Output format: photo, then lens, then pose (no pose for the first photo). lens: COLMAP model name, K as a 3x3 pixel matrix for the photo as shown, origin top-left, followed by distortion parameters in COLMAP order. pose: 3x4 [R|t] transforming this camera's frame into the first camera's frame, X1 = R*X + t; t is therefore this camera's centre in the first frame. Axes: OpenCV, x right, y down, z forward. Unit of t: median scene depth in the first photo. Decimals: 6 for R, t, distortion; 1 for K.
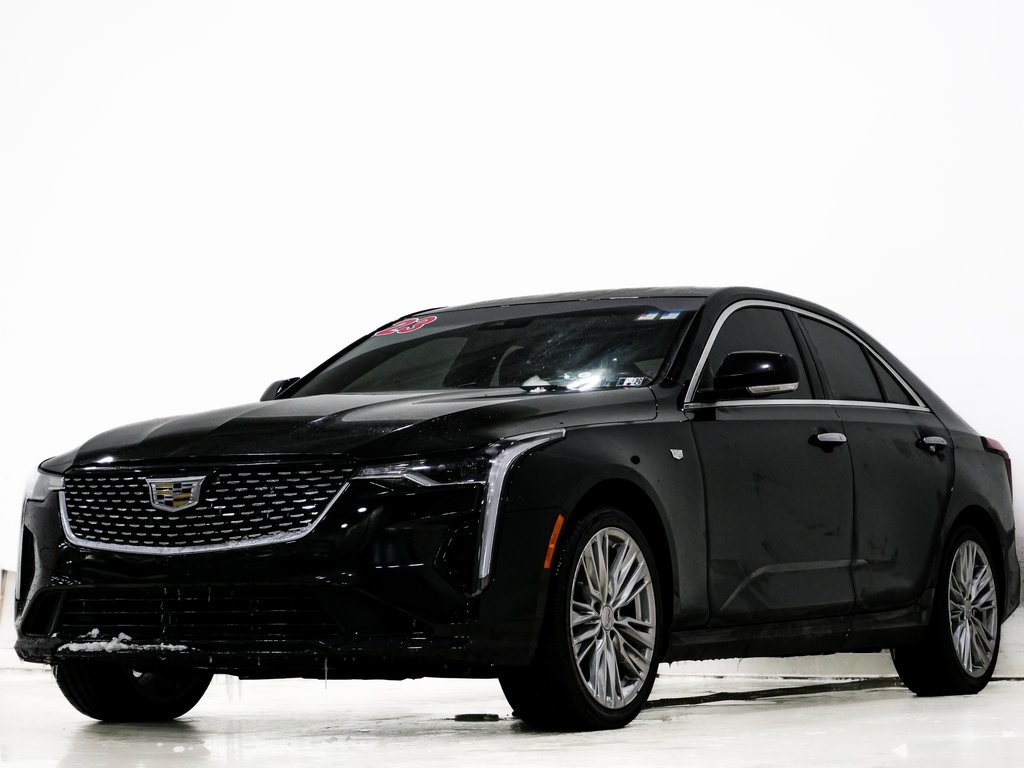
lens RADIAL K [[2574.9, 0, 513.7], [0, 2574.9, 384.5], [0, 0, 1]] dist [0.128783, 0.000000]
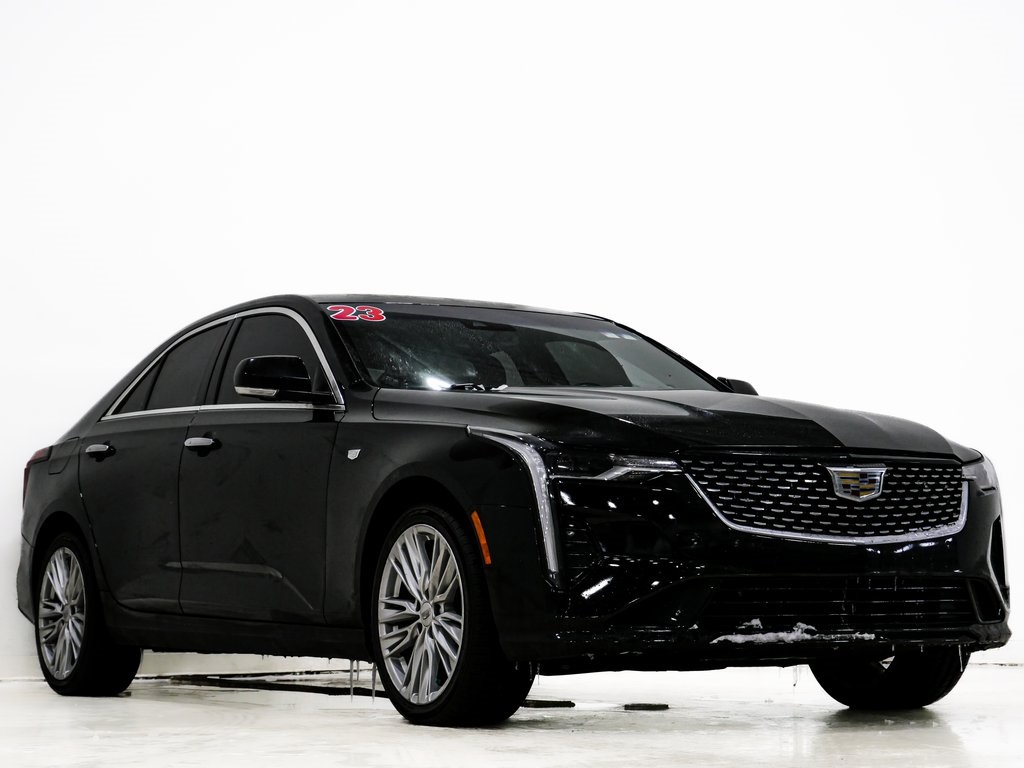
lens RADIAL K [[2358.6, 0, 513.1], [0, 2358.6, 383.6], [0, 0, 1]] dist [0.073652, 0.000000]
pose [[0.490571, 0.079215, 0.867793, -0.997868], [-0.066487, 0.996359, -0.053365, 0.061439], [-0.868861, -0.031518, 0.494052, 0.662490]]
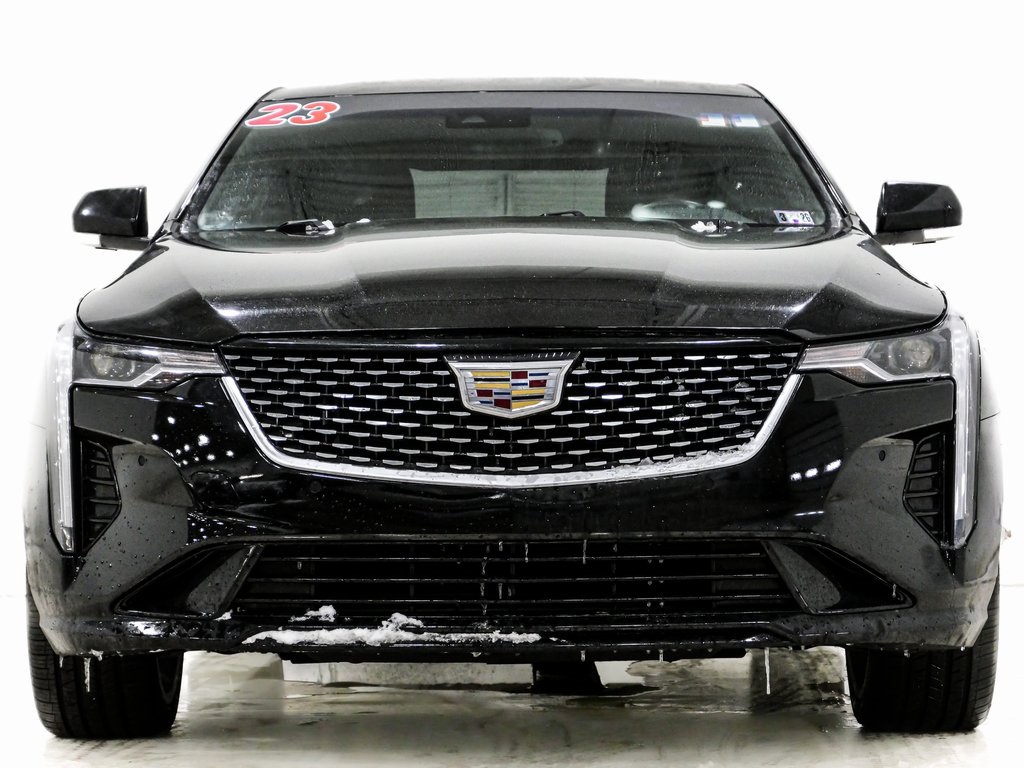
lens RADIAL K [[2902.1, 0, 511.4], [0, 2902.1, 383.1], [0, 0, 1]] dist [0.006796, 0.000000]
pose [[0.869490, 0.004082, 0.493933, -0.470976], [-0.038303, 0.997512, 0.059182, 0.000413], [-0.492462, -0.070377, 0.867484, 0.401965]]
